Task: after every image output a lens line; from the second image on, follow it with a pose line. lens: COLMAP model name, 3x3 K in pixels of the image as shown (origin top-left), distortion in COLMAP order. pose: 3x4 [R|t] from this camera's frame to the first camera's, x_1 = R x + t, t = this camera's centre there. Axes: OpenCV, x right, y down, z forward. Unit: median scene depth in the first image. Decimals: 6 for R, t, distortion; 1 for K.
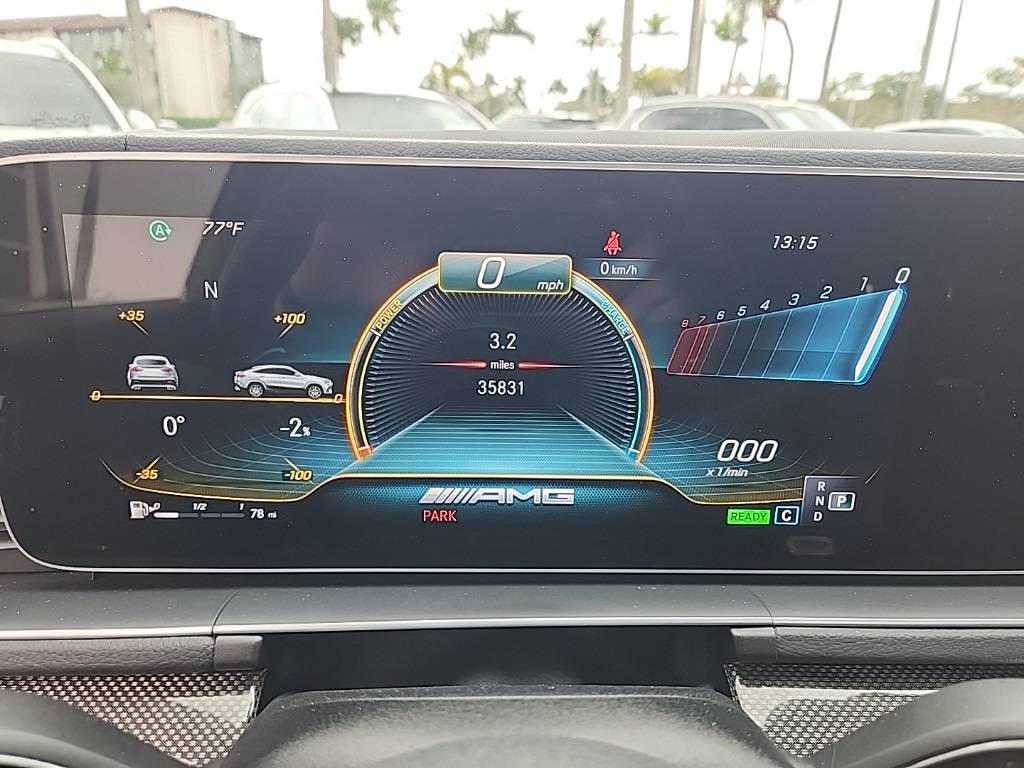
lens RADIAL K [[697.1, 0, 510.7], [0, 697.1, 366.7], [0, 0, 1]] dist [0.019802, -0.001742]
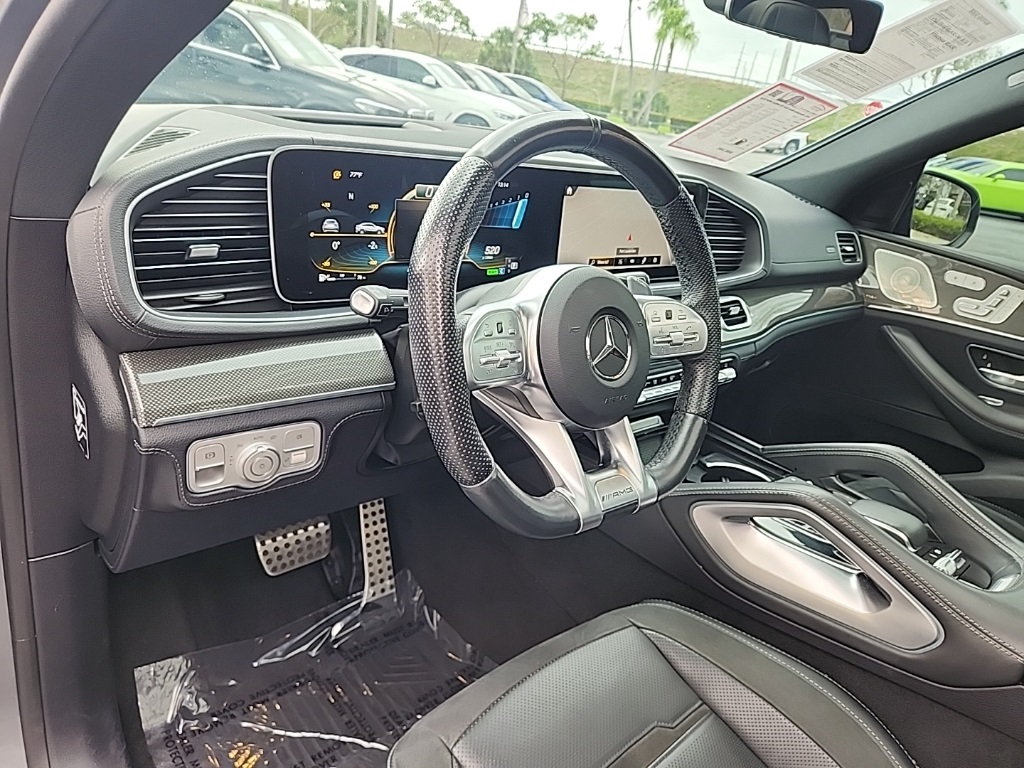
lens RADIAL K [[697.1, 0, 510.7], [0, 697.1, 366.7], [0, 0, 1]] dist [0.019802, -0.001742]
pose [[0.766779, -0.135280, 0.627495, -1.762297], [0.060388, 0.988408, 0.139296, 0.216825], [-0.639065, -0.068916, 0.766059, -1.621926]]
